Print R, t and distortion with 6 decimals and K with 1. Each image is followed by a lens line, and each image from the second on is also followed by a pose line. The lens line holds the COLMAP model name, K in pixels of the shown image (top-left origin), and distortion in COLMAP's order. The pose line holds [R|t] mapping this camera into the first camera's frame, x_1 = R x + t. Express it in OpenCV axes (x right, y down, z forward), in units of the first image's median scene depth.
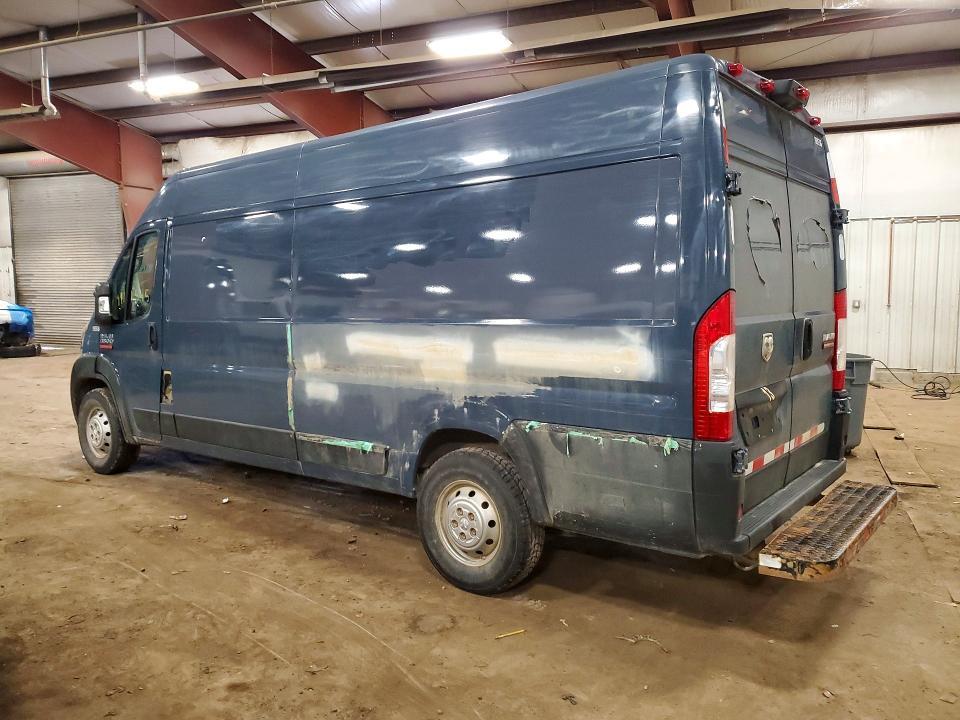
lens RADIAL K [[759.7, 0, 460.7], [0, 759.7, 358.7], [0, 0, 1]] dist [0.004941, 0.001025]
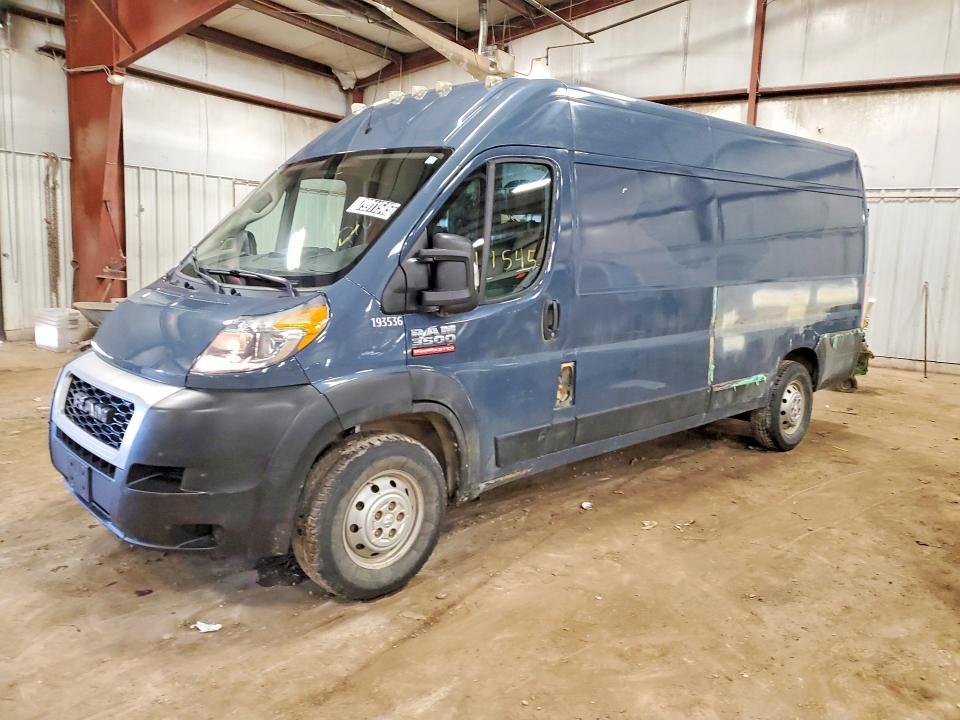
lens RADIAL K [[764.4, 0, 520.9], [0, 764.4, 358.8], [0, 0, 1]] dist [-0.018352, 0.000519]
pose [[0.099698, -0.146297, 0.984204, -1.354174], [0.048467, 0.988672, 0.142052, -0.114007], [-0.993837, 0.033540, 0.105659, 1.189216]]
